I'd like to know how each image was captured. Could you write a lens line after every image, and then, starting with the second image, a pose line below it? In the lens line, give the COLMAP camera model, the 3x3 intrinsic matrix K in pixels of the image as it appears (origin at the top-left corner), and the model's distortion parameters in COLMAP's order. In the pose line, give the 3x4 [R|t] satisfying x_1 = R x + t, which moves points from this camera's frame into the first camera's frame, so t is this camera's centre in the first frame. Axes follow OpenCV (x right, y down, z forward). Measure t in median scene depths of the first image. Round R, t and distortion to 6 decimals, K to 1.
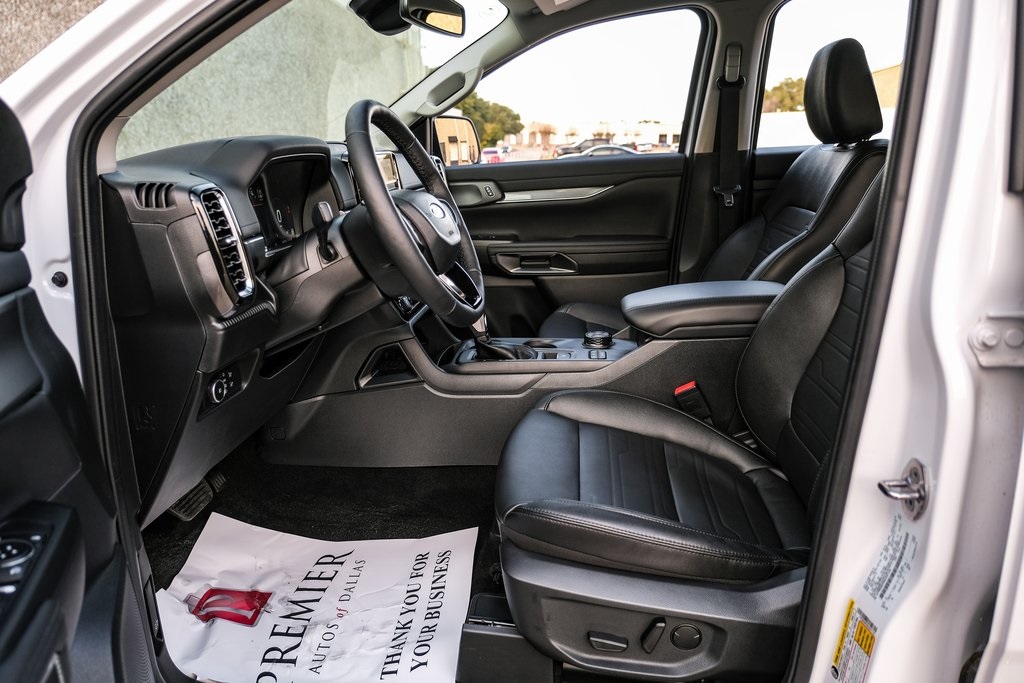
lens RADIAL K [[696.7, 0, 456.7], [0, 696.7, 364.4], [0, 0, 1]] dist [-0.036230, 0.018685]
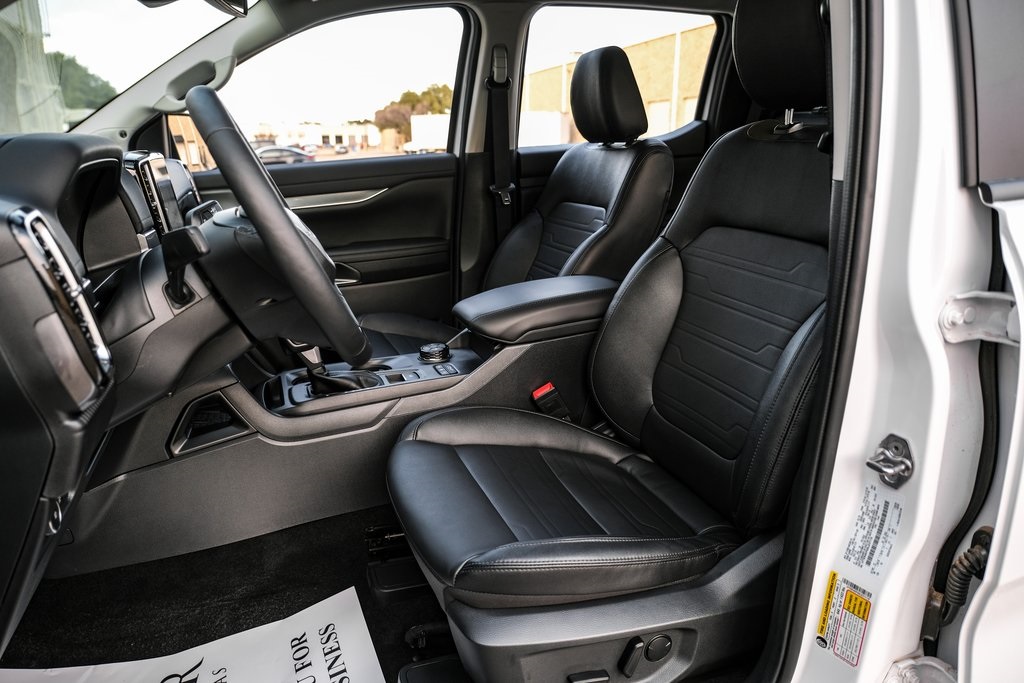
lens RADIAL K [[696.7, 0, 482.8], [0, 696.7, 362.3], [0, 0, 1]] dist [-0.036230, 0.018685]
pose [[0.882368, -0.141735, 0.448707, -0.187489], [0.143168, 0.989215, 0.030932, -0.049742], [-0.448252, 0.036947, 0.893143, 0.155111]]
